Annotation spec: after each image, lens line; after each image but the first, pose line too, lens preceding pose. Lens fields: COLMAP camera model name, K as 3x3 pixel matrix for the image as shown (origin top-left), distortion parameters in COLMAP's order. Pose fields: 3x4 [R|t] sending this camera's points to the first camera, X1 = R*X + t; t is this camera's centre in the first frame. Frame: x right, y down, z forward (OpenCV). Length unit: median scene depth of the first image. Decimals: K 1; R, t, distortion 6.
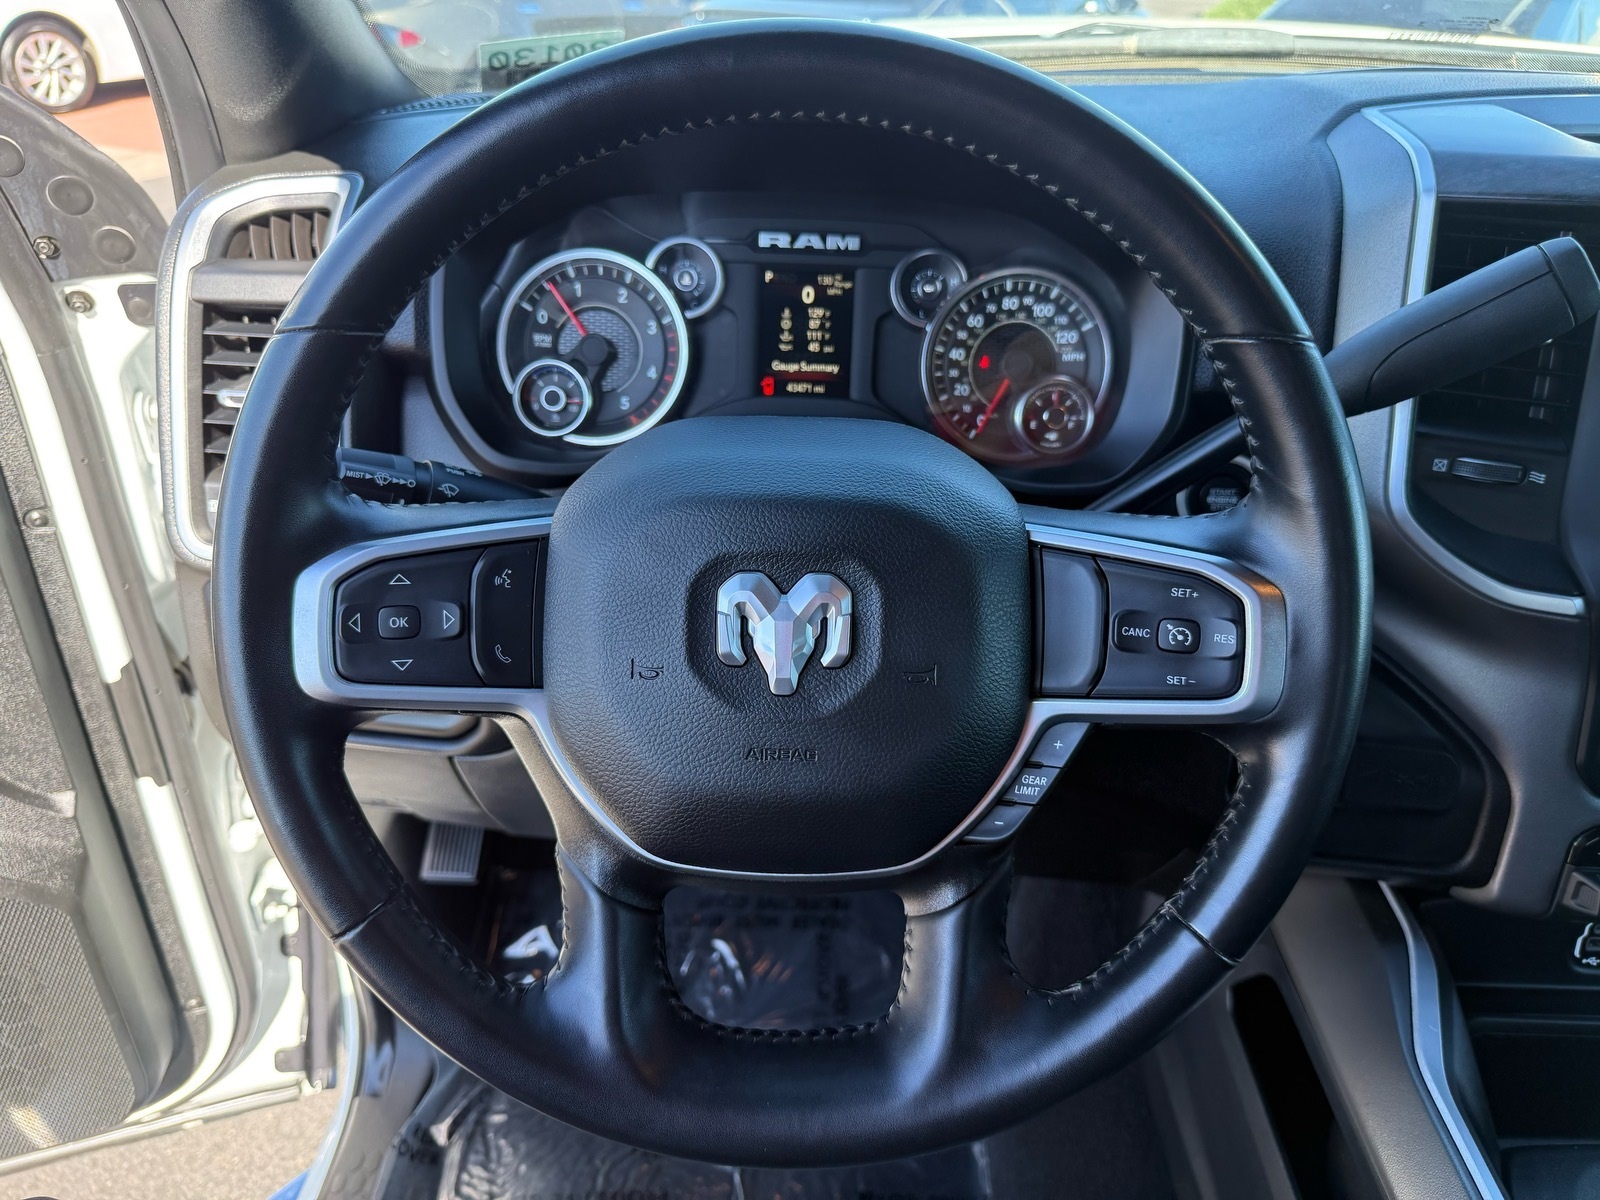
lens RADIAL K [[1108.8, 0, 800.0], [0, 1108.8, 600.0], [0, 0, 1]] dist [0.103275, -0.194635]
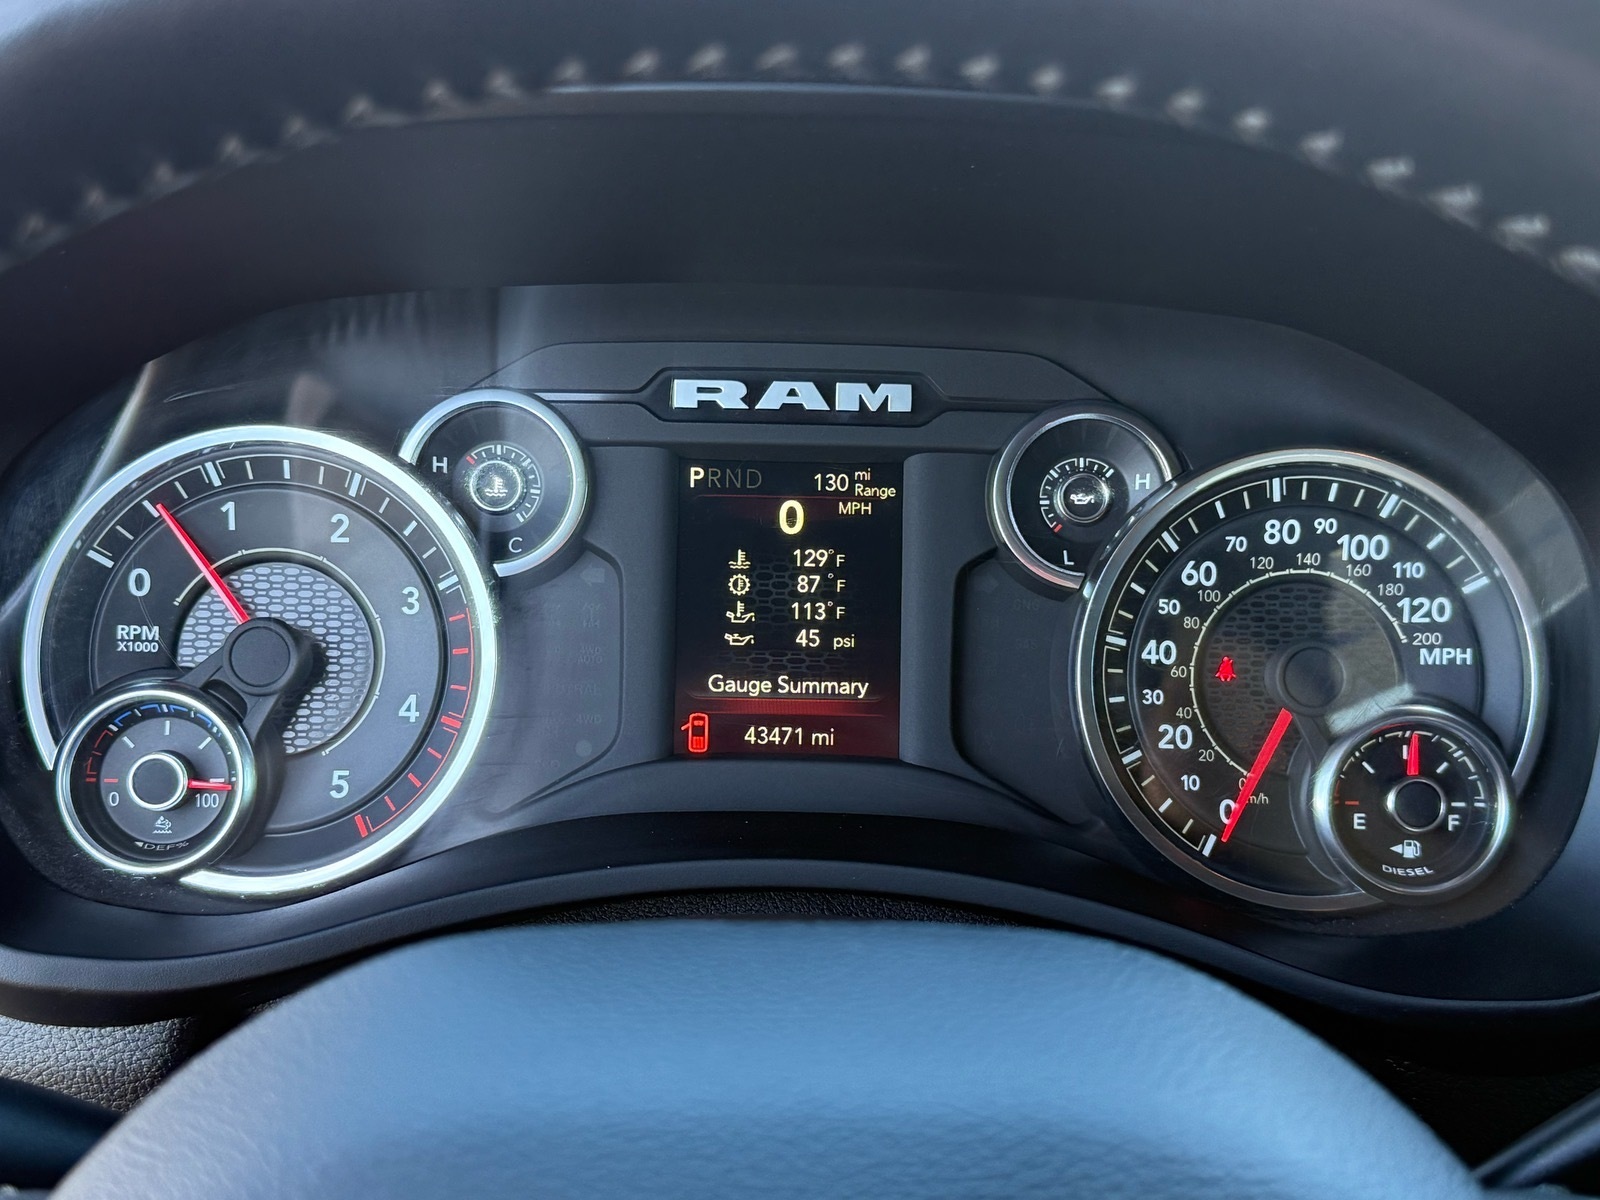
lens RADIAL K [[2144.7, 0, 800.0], [0, 2144.7, 600.0], [0, 0, 1]] dist [0.109606, -0.018753]
pose [[0.999361, -0.017652, 0.031089, -0.015017], [0.023374, 0.980610, -0.194572, -0.088608], [-0.027051, 0.195174, 0.980395, 0.226354]]
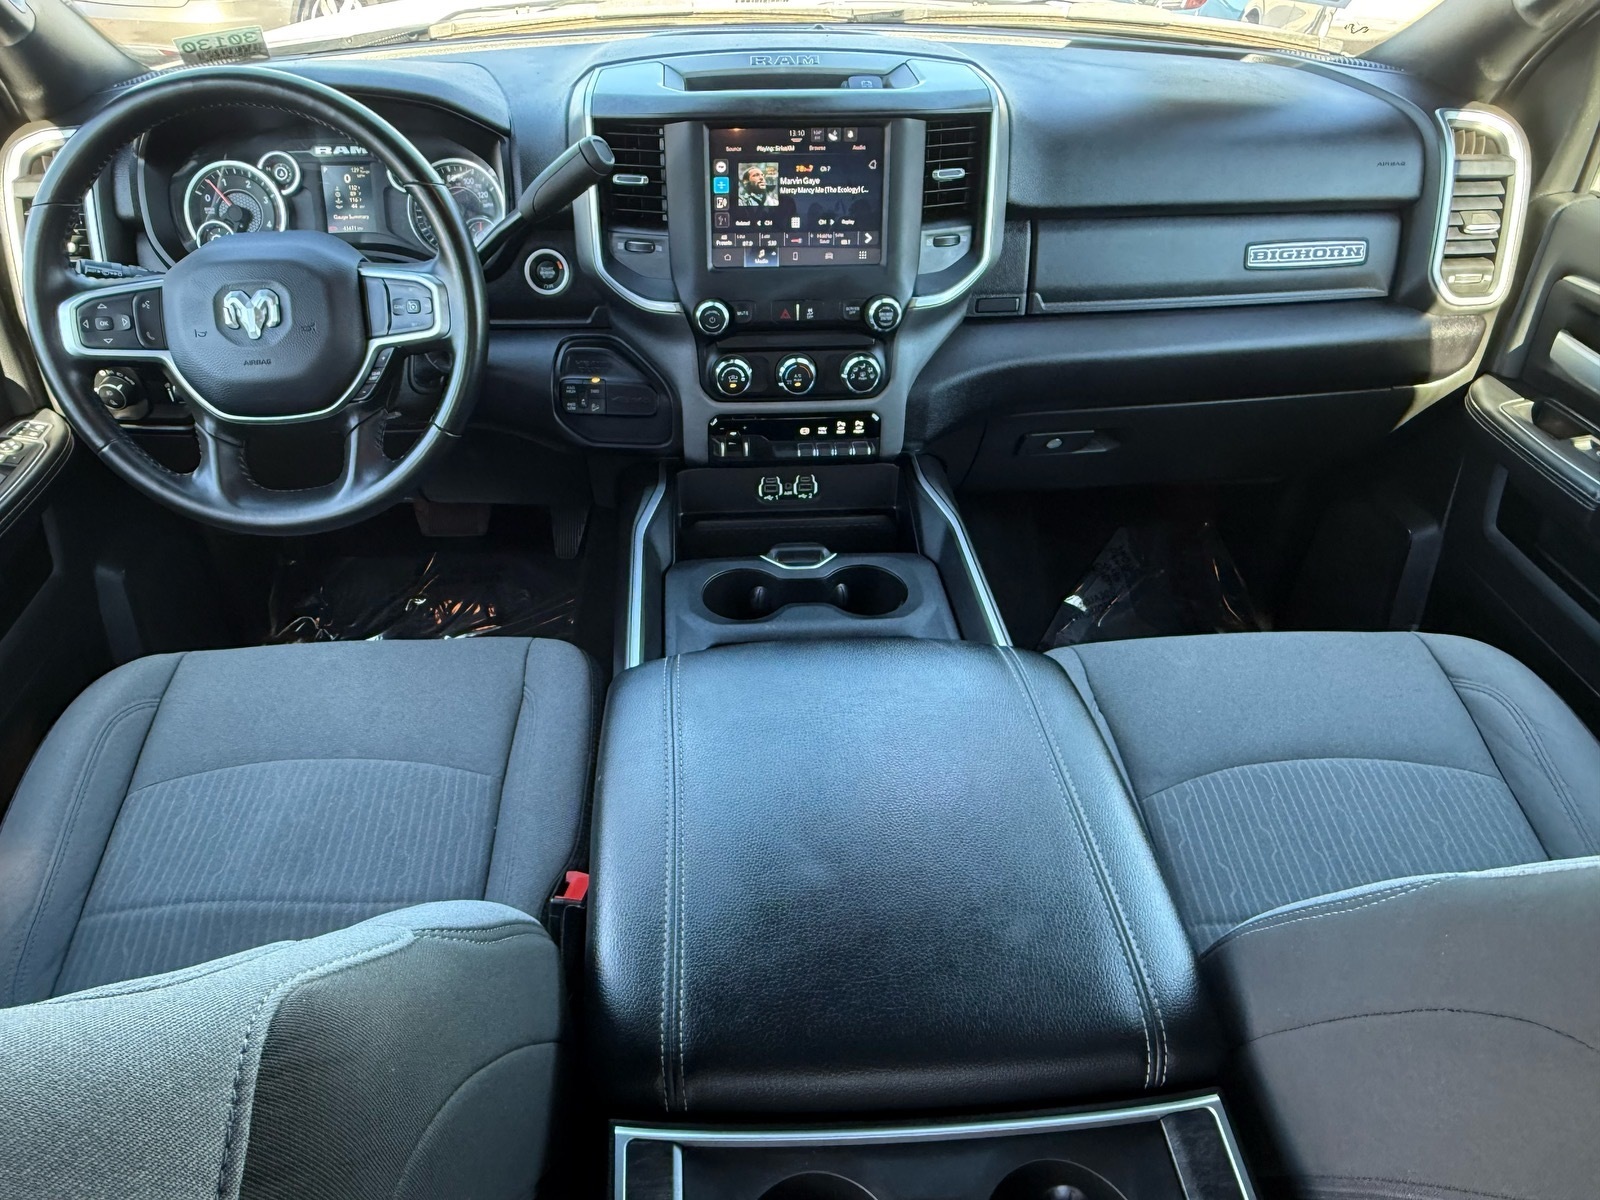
lens RADIAL K [[1000.6, 0, 755.6], [0, 1000.6, 597.7], [0, 0, 1]] dist [-0.002684, 0.000056]
pose [[0.996815, -0.068154, 0.041412, 0.593089], [0.062520, 0.990215, 0.124760, 0.273173], [-0.049510, -0.121773, 0.991322, -0.838461]]
